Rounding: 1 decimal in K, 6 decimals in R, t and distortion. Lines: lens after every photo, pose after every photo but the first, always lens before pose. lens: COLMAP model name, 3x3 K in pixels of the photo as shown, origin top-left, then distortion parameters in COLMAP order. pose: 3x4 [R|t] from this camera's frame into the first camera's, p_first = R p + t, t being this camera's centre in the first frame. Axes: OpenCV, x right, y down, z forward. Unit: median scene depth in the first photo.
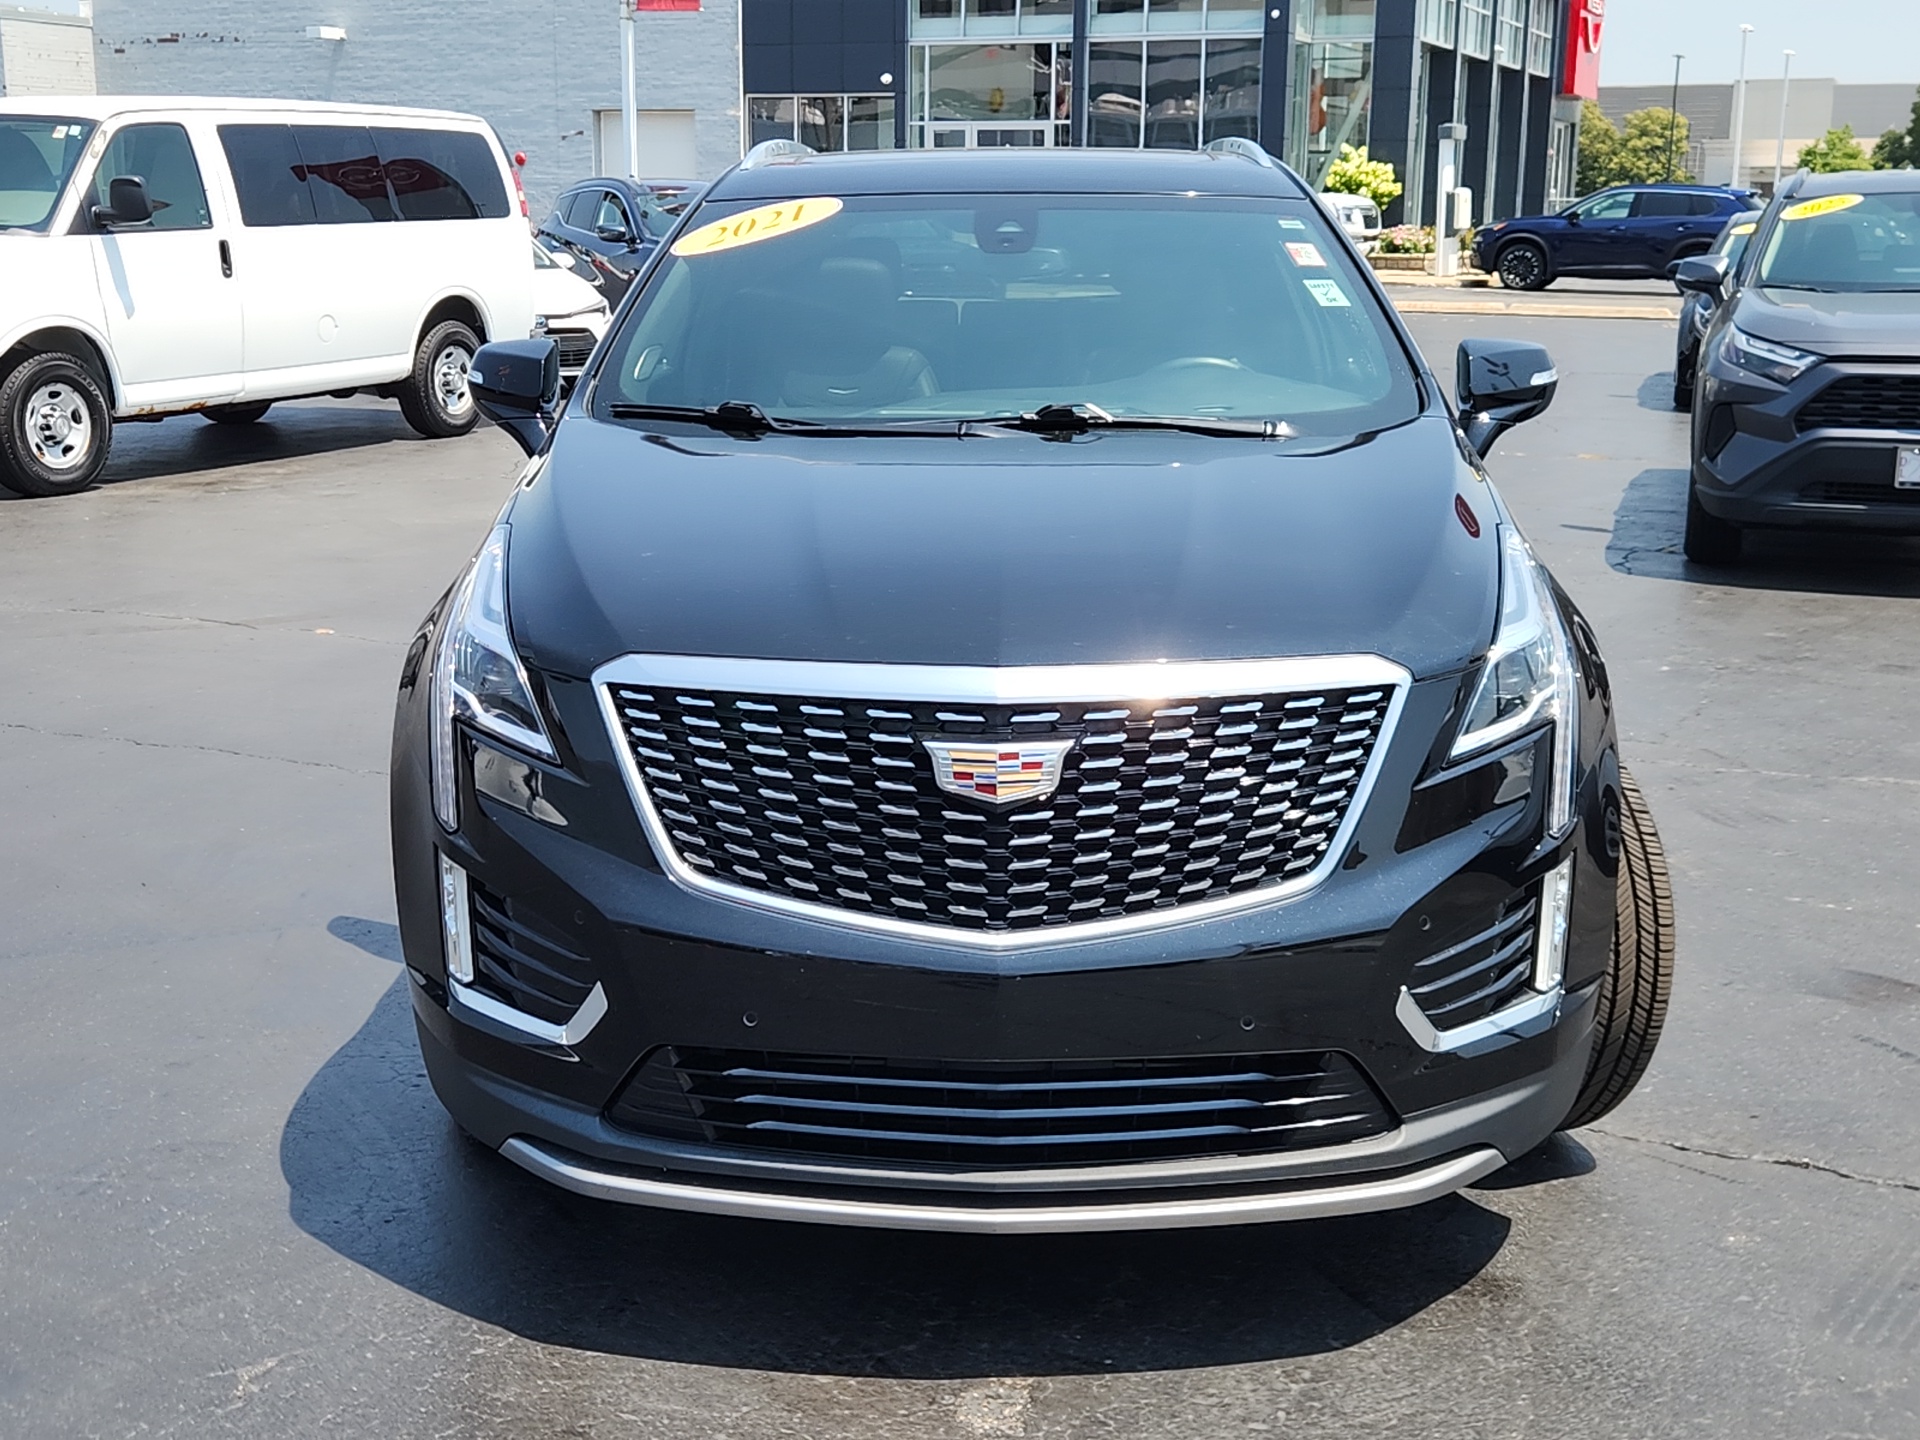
lens RADIAL K [[2422.5, 0, 960.0], [0, 2422.5, 720.0], [0, 0, 1]] dist [0.110475, -0.037598]
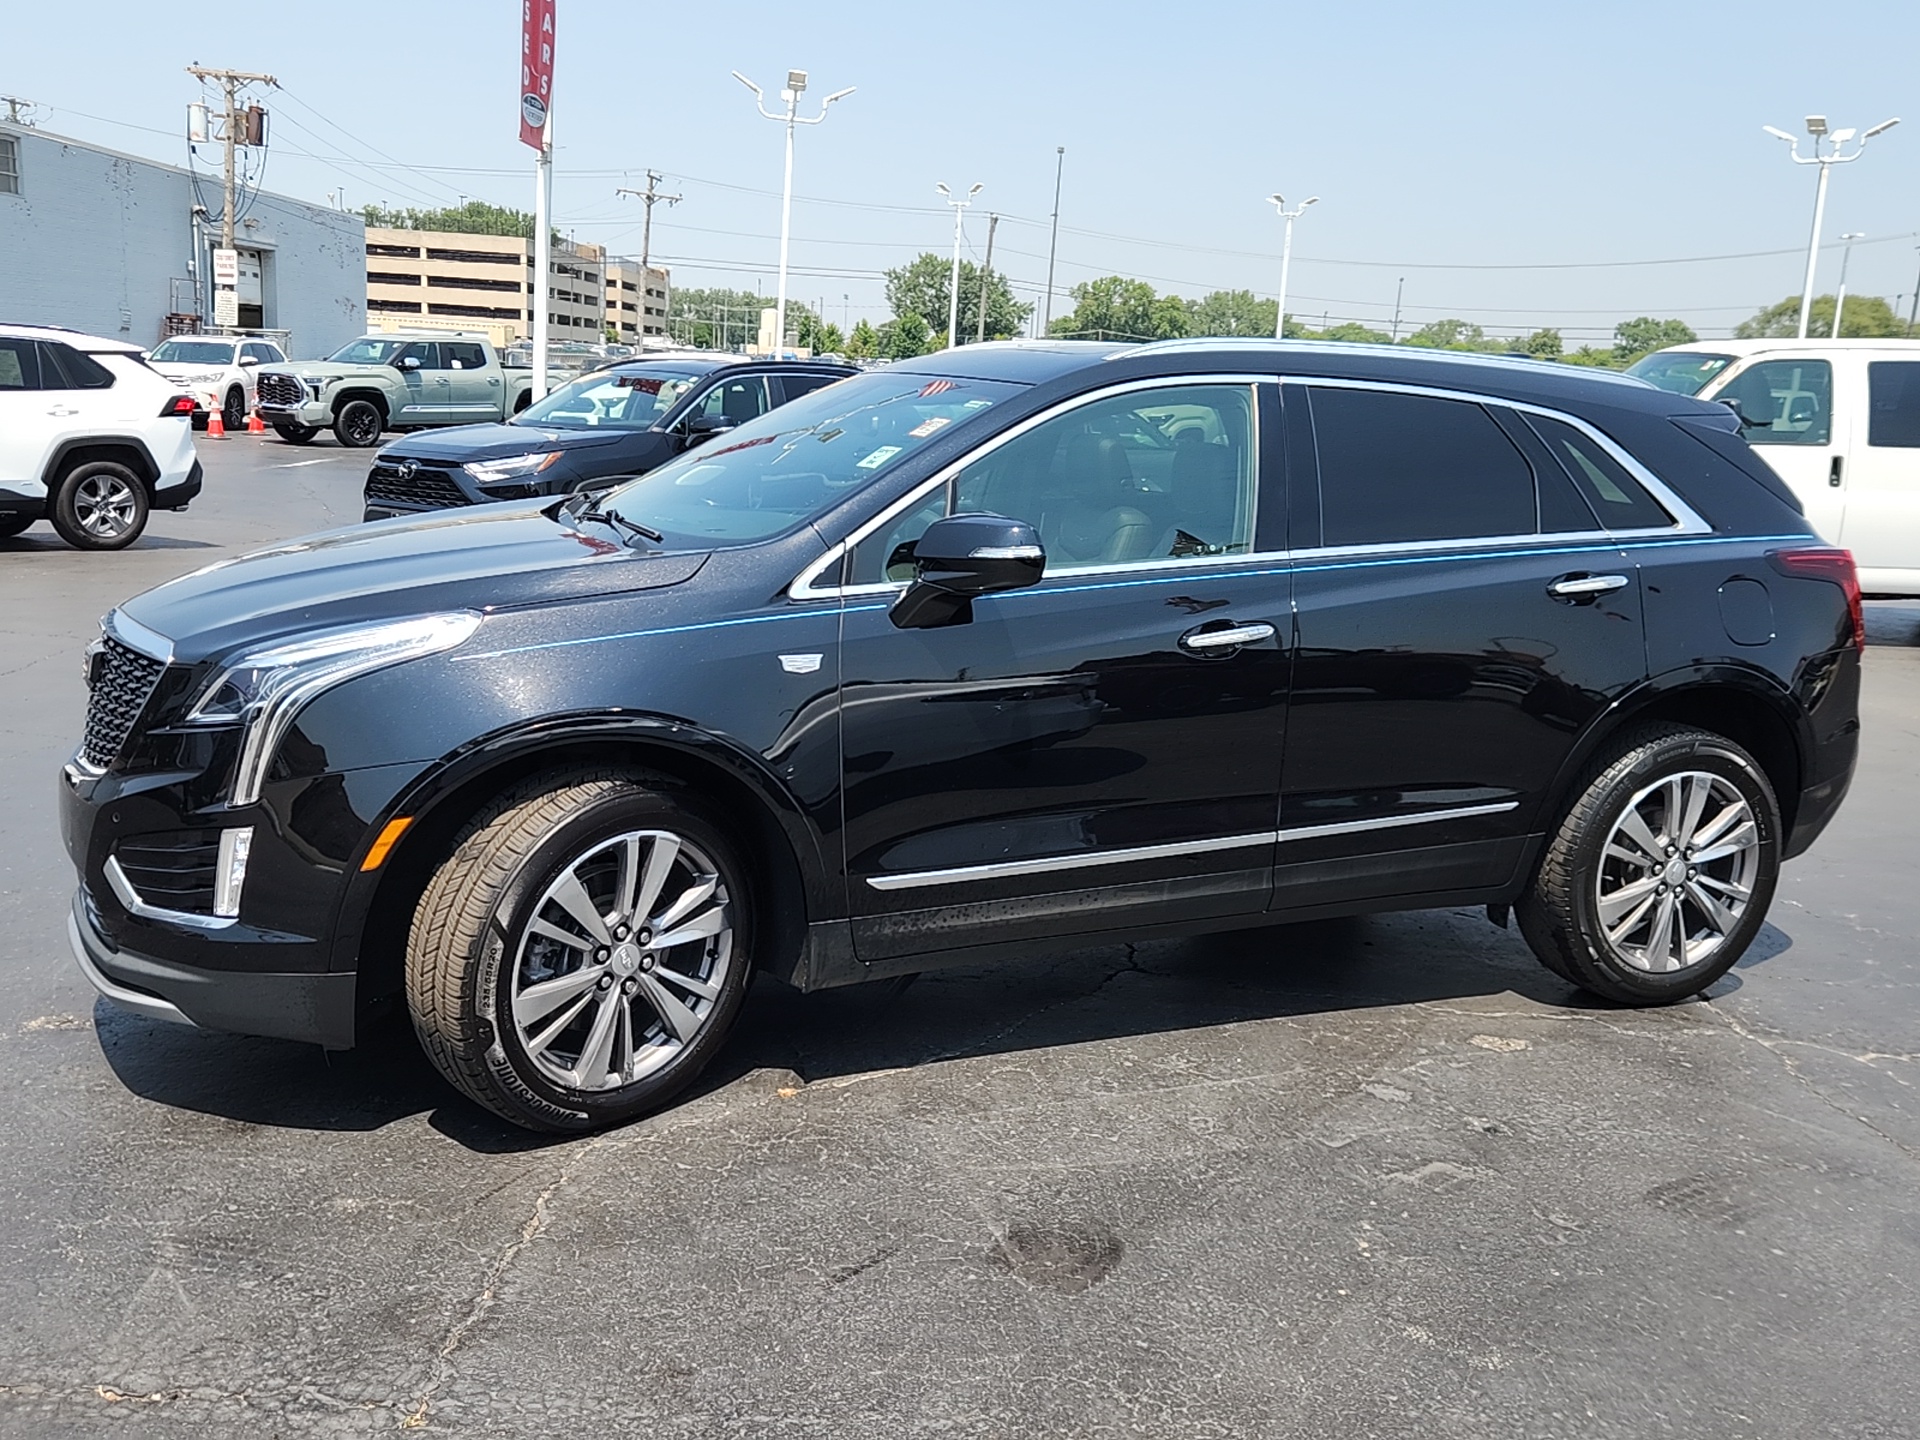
lens RADIAL K [[1876.4, 0, 965.2], [0, 1876.4, 684.9], [0, 0, 1]] dist [0.094573, -0.106878]
pose [[0.387473, 0.172059, -0.905682, 0.184140], [-0.243574, 0.966624, 0.079429, -0.027521], [0.889121, 0.189824, 0.416450, 0.122781]]
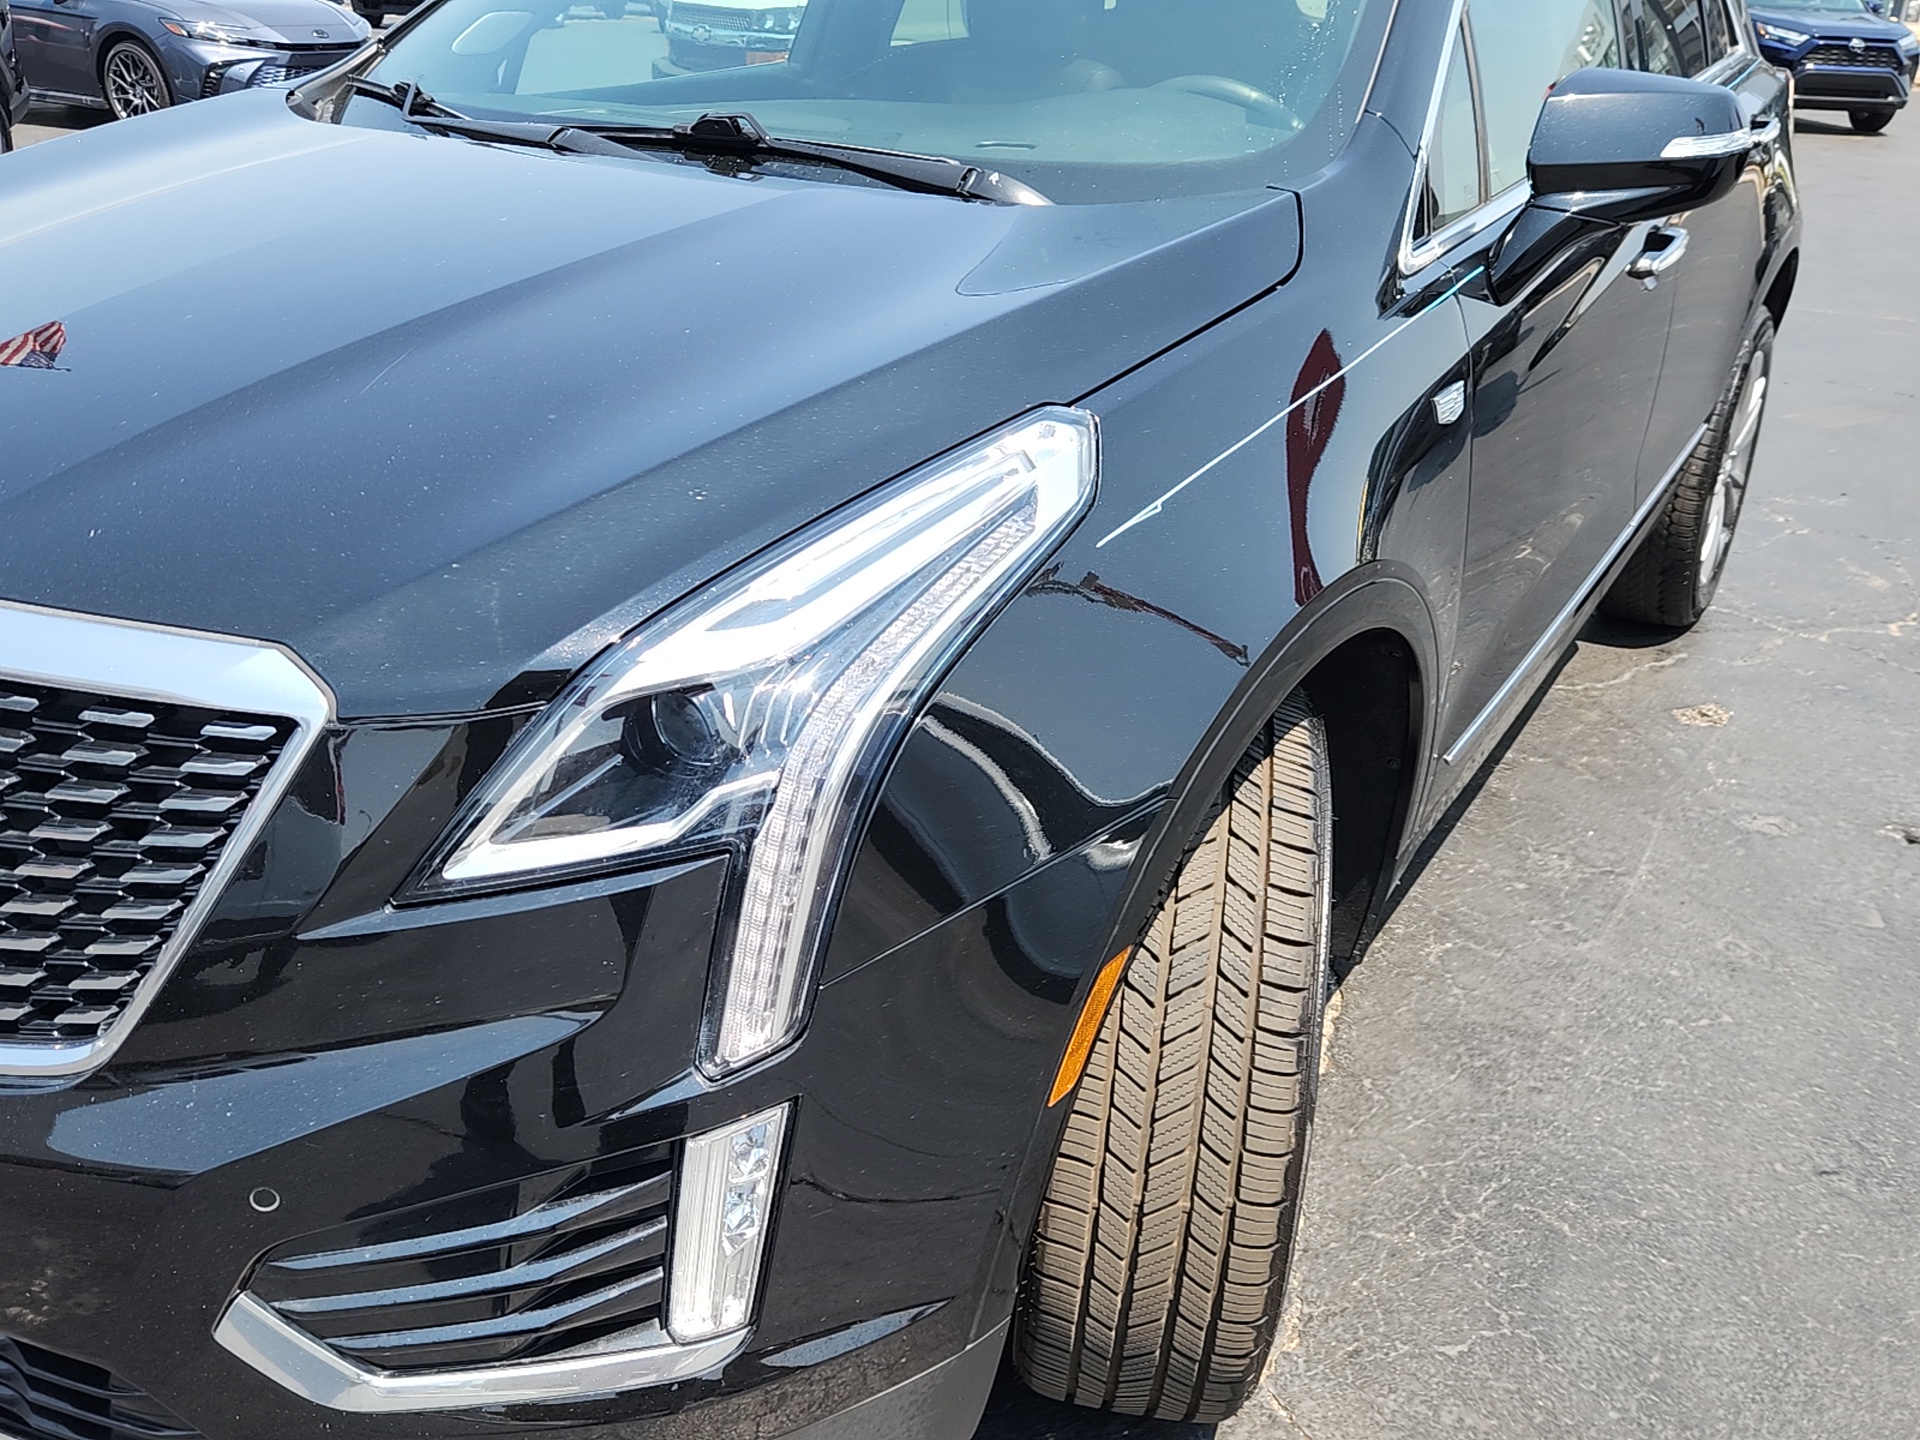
lens RADIAL K [[1729.2, 0, 963.1], [0, 1729.2, 747.3], [0, 0, 1]] dist [0.093022, -0.127770]
pose [[0.857880, 0.240180, -0.454264, 0.057976], [-0.145876, 0.961502, 0.232882, -0.014008], [0.492709, -0.133519, 0.859890, 0.098973]]
